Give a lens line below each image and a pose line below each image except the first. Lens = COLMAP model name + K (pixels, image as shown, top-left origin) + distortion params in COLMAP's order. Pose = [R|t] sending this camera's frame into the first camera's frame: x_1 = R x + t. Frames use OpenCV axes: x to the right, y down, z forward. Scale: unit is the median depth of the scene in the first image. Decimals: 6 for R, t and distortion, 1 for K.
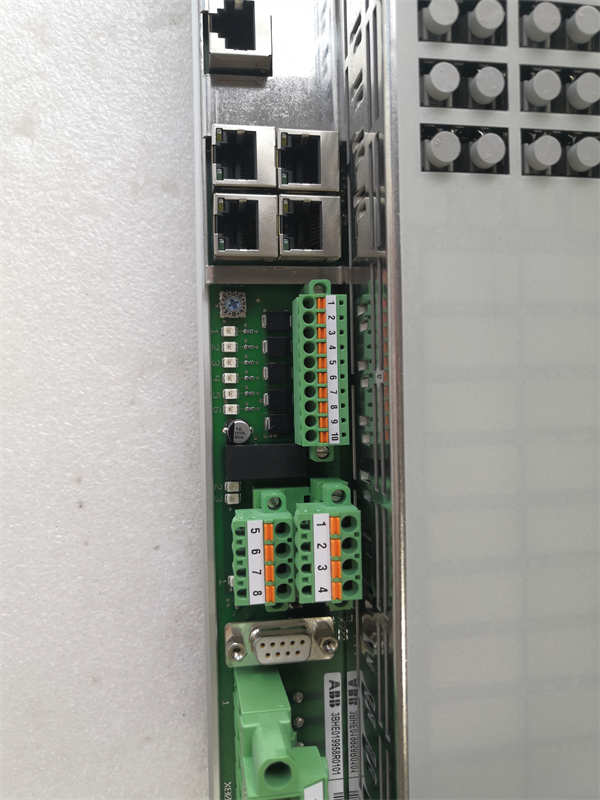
lens RADIAL K [[640.9, 0, 301.1], [0, 640.9, 397.5], [0, 0, 1]] dist [-0.060871, 0.073723]
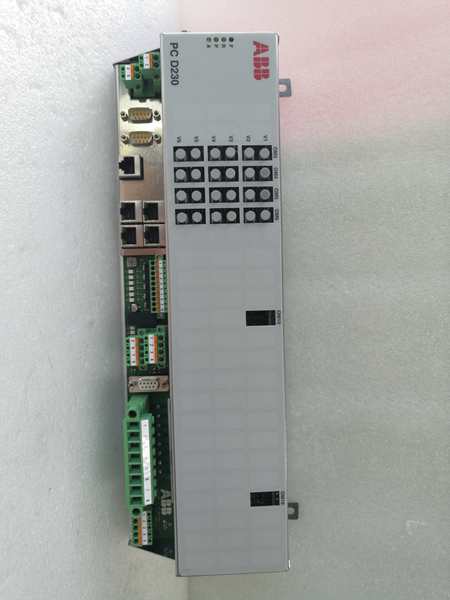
lens RADIAL K [[480.7, 0, 224.5], [0, 480.7, 301.5], [0, 0, 1]] dist [-0.060871, 0.073723]
pose [[0.992307, 0.000498, -0.123802, 0.588564], [0.002870, 0.999631, 0.027022, -0.032455], [0.123770, -0.027170, 0.991939, -1.083086]]
